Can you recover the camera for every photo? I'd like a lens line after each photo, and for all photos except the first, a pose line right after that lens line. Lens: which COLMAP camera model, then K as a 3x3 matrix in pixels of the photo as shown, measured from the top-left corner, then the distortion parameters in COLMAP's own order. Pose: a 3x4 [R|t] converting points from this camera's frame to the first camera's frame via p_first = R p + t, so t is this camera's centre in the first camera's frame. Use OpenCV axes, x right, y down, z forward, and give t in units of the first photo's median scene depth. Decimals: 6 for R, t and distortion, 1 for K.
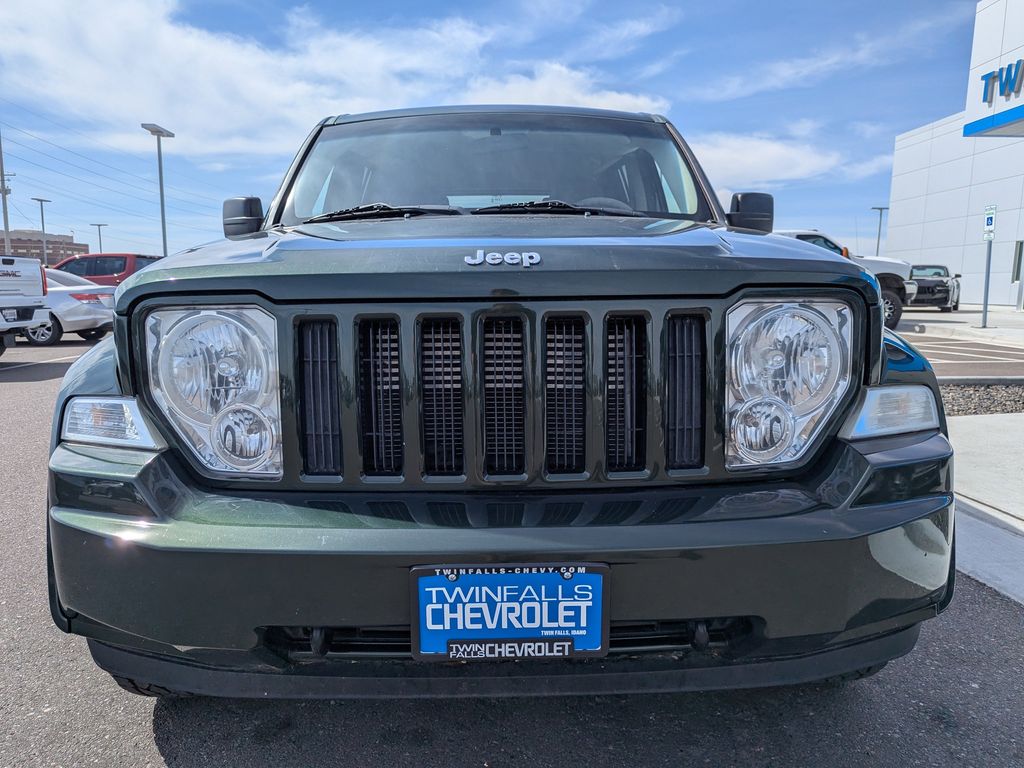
lens RADIAL K [[745.8, 0, 510.3], [0, 745.8, 380.1], [0, 0, 1]] dist [0.013101, -0.005504]
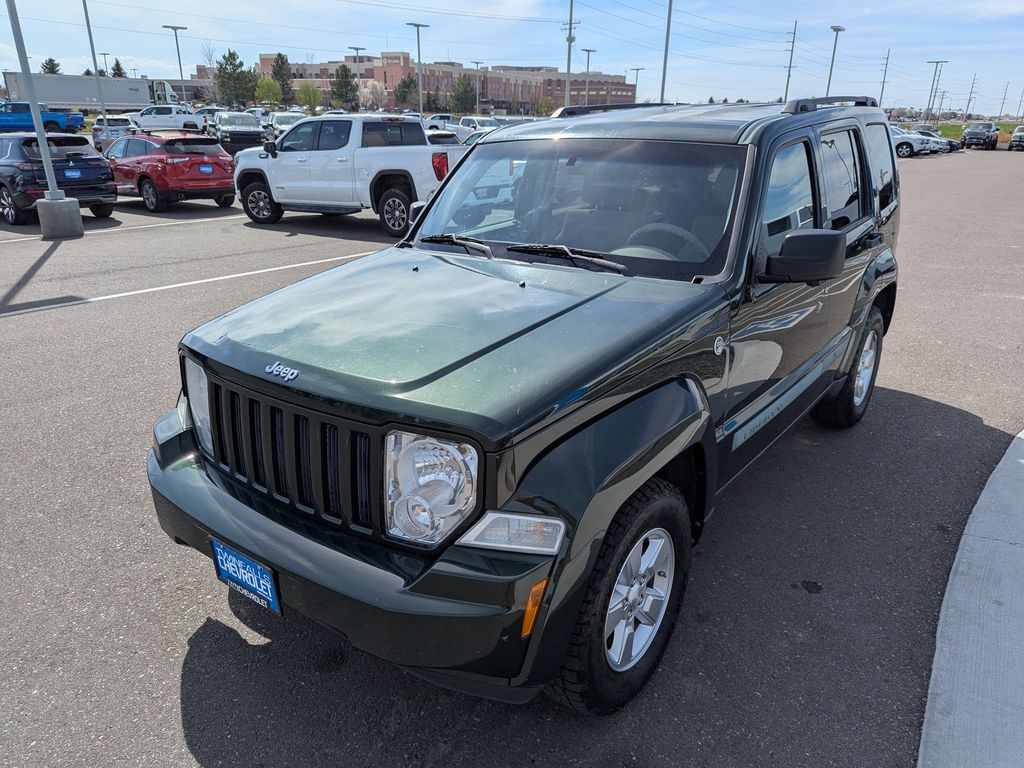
lens RADIAL K [[738.4, 0, 512.0], [0, 738.4, 384.0], [0, 0, 1]] dist [0.047575, -0.035067]
pose [[0.774739, 0.208352, -0.596967, 1.339007], [-0.076501, 0.968100, 0.238601, -0.559527], [0.627636, -0.139185, 0.765964, 0.071631]]
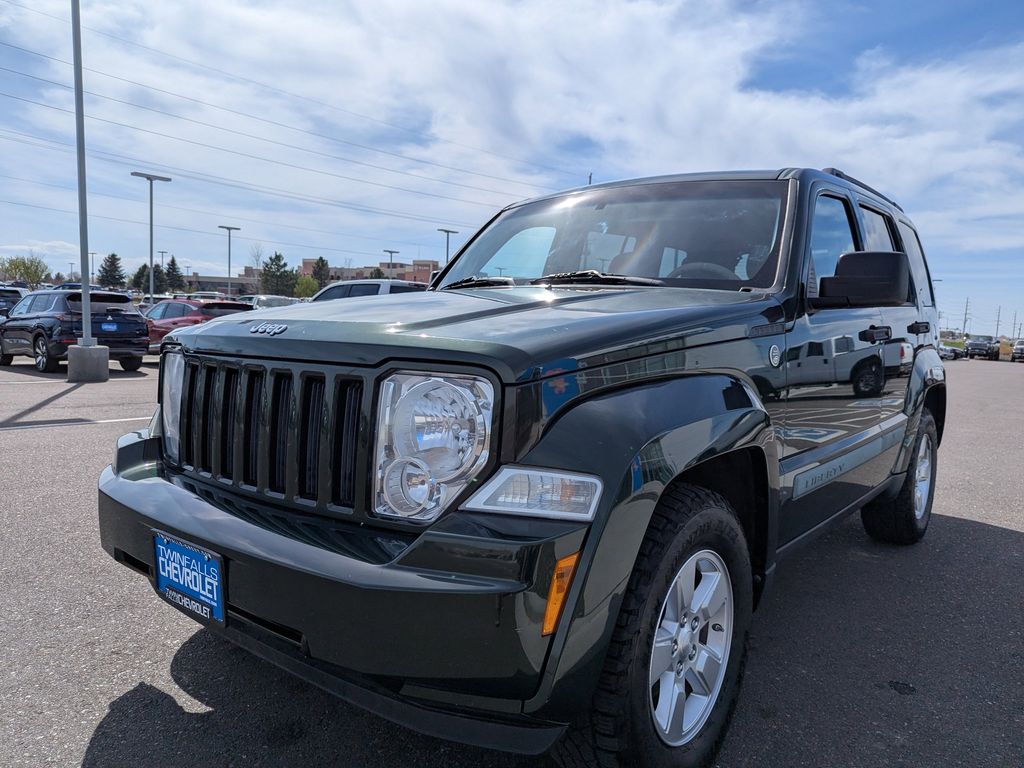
lens RADIAL K [[734.0, 0, 507.6], [0, 734.0, 376.0], [0, 0, 1]] dist [0.069469, -0.074084]
pose [[0.755042, 0.071606, -0.651755, 1.222449], [-0.114906, 0.993086, -0.024009, -0.095120], [0.645530, 0.093018, 0.758049, 0.248735]]
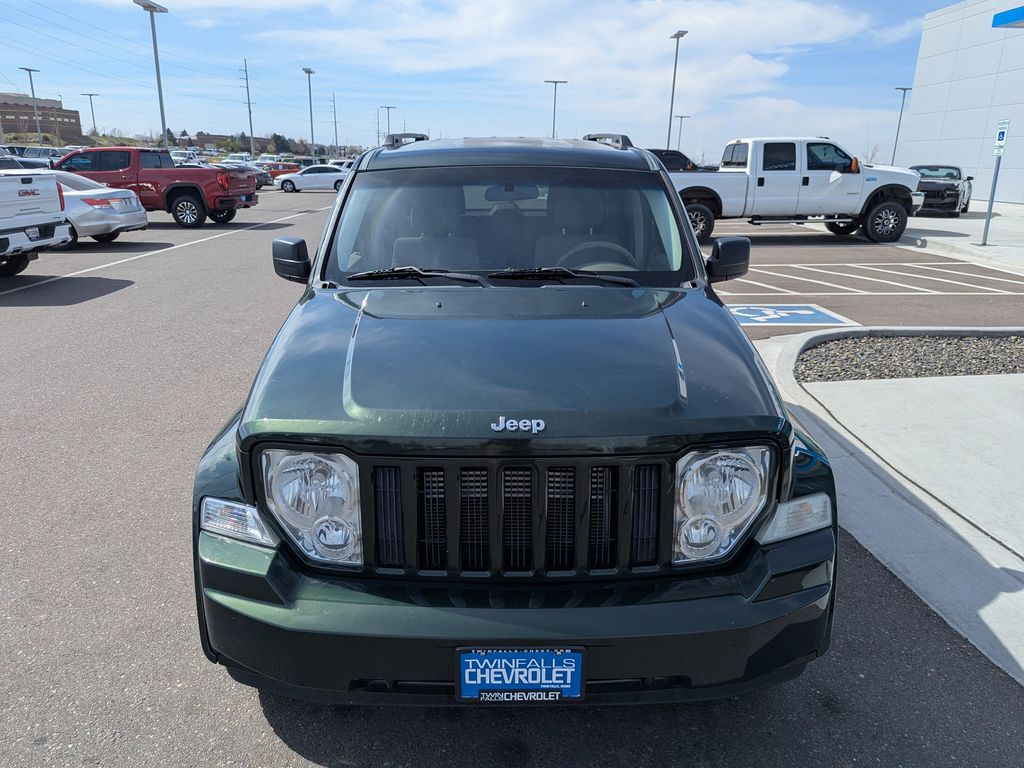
lens RADIAL K [[749.9, 0, 510.1], [0, 749.9, 368.6], [0, 0, 1]] dist [0.012517, -0.001308]
pose [[0.999902, 0.013247, -0.004422, -0.020483], [-0.012449, 0.988953, 0.147706, -0.473096], [0.006330, -0.147636, 0.989021, -0.375005]]
